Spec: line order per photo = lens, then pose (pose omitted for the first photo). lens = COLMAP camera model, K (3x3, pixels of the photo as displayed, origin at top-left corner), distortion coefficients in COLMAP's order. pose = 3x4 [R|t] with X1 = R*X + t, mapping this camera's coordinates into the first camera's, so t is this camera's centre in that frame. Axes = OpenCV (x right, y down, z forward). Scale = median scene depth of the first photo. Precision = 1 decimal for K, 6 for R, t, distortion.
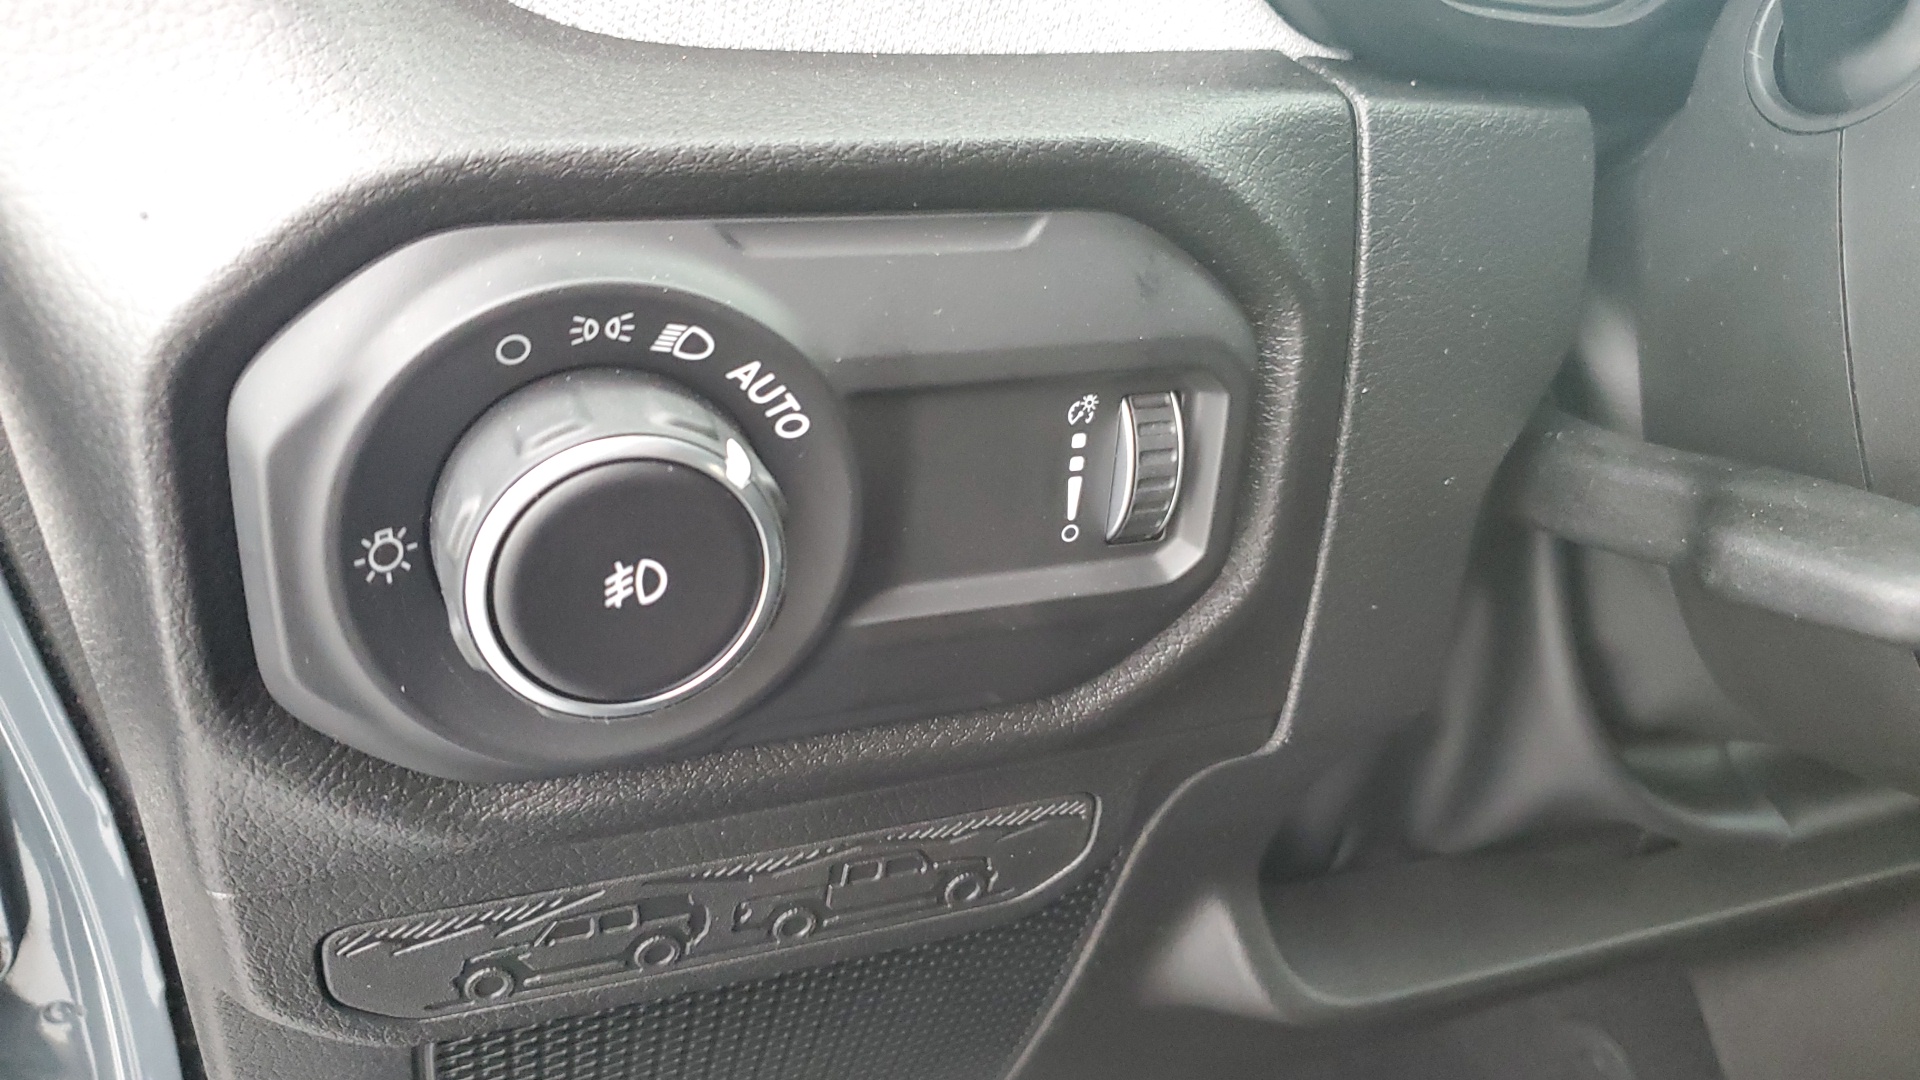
lens RADIAL K [[1509.2, 0, 950.5], [0, 1509.2, 541.6], [0, 0, 1]] dist [0.056143, -0.075211]
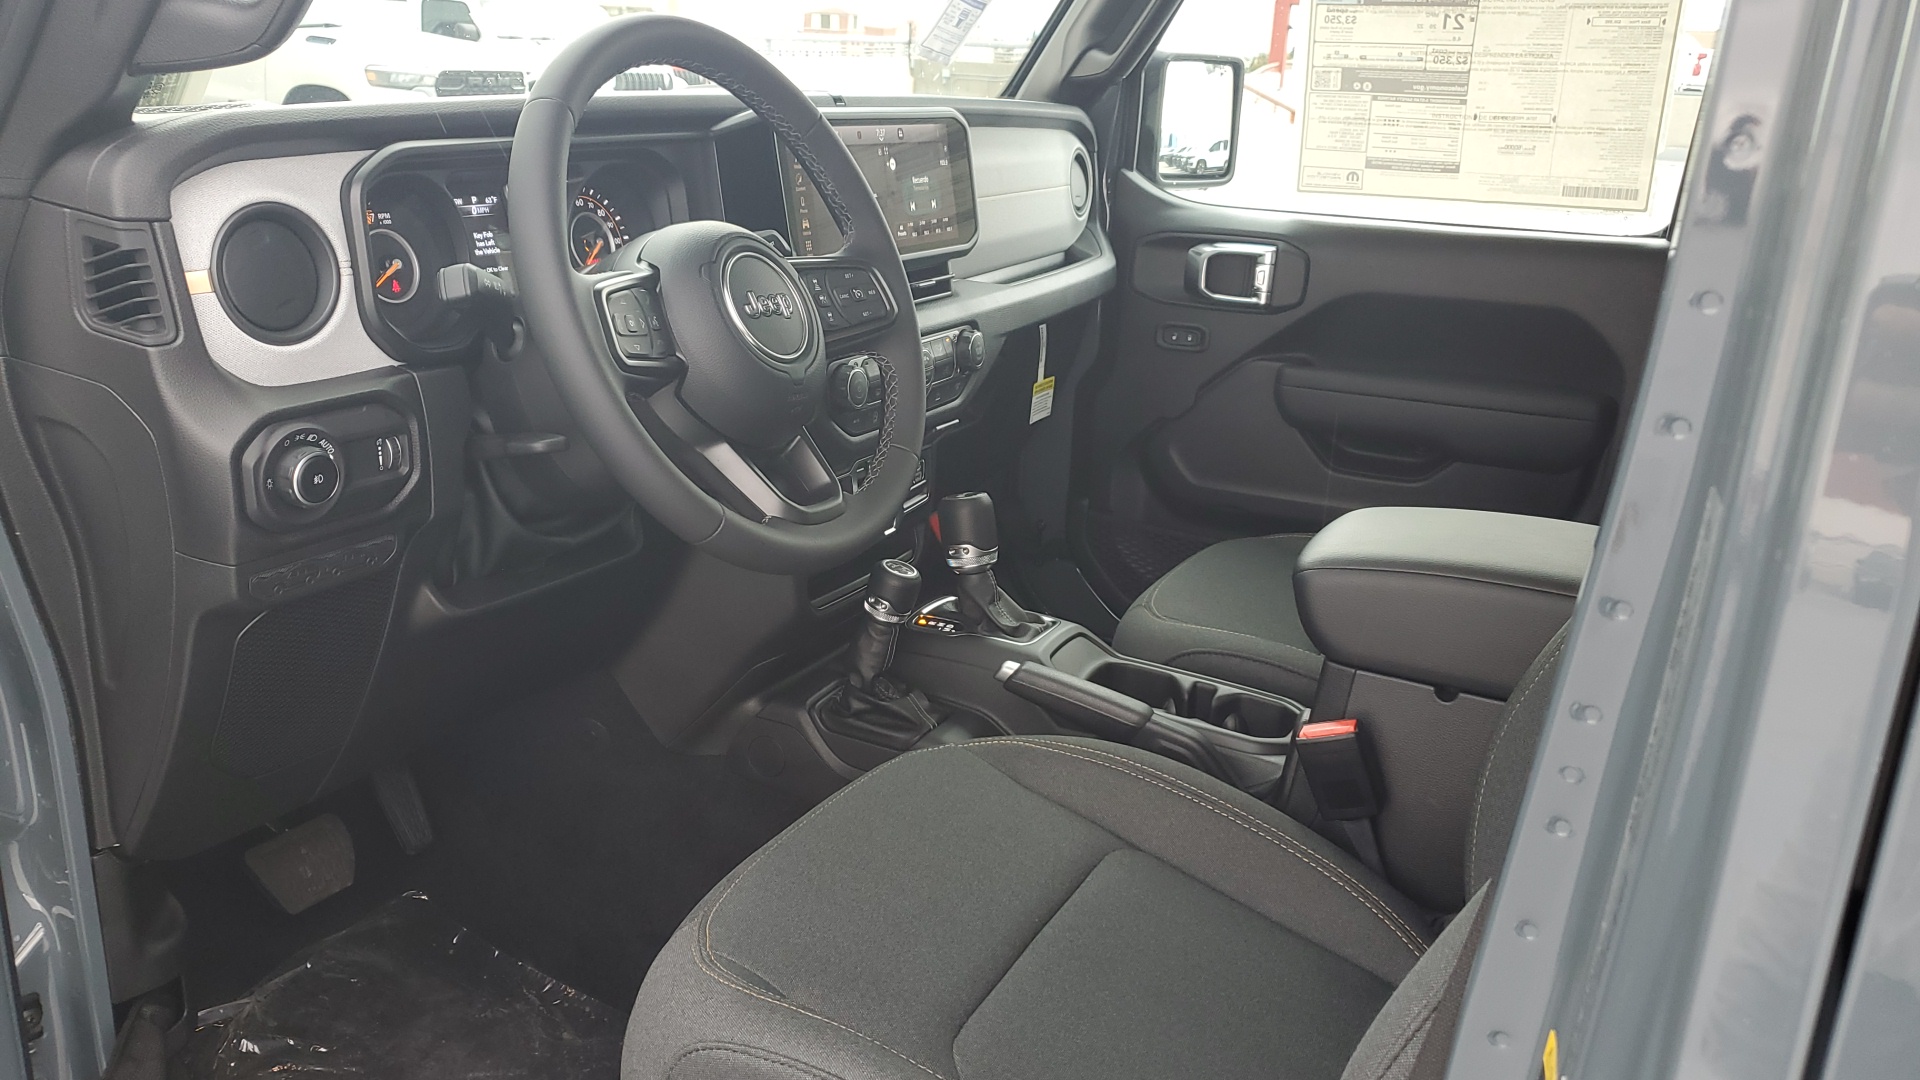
lens RADIAL K [[1509.2, 0, 946.7], [0, 1509.2, 557.0], [0, 0, 1]] dist [0.056143, -0.075211]
pose [[0.786883, -0.224387, 0.574861, -1.346475], [0.274292, 0.961646, -0.000096, 0.758550], [-0.552792, 0.157755, 0.818251, -3.916853]]
